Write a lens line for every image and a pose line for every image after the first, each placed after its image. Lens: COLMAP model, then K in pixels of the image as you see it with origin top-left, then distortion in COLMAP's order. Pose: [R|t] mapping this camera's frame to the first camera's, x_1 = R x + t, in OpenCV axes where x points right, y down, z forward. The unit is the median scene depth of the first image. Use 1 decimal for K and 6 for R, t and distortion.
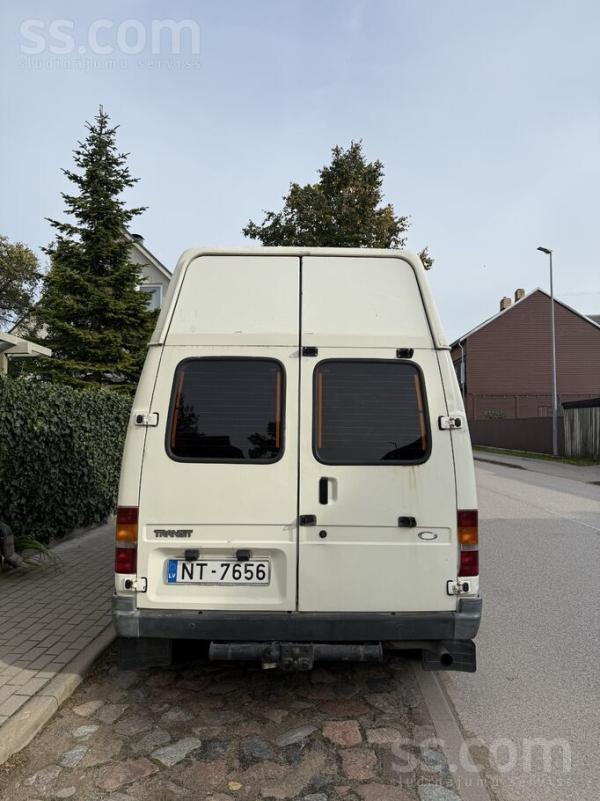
lens RADIAL K [[559.3, 0, 301.1], [0, 559.3, 385.8], [0, 0, 1]] dist [0.036145, -0.039681]
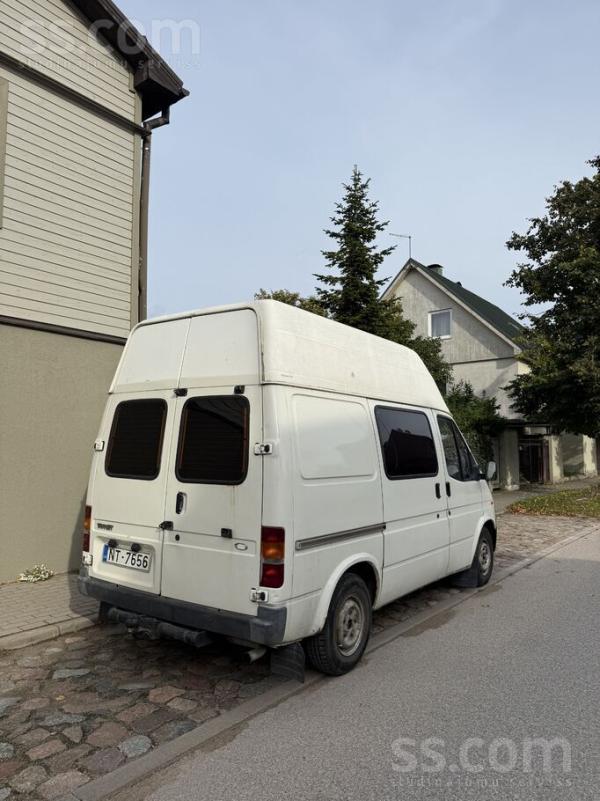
lens RADIAL K [[559.3, 0, 301.1], [0, 559.3, 385.8], [0, 0, 1]] dist [0.036145, -0.039681]
pose [[0.807367, -0.064435, -0.586520, 1.026796], [0.041786, 0.997768, -0.052094, 0.001071], [0.588568, 0.017551, 0.808257, 0.132518]]
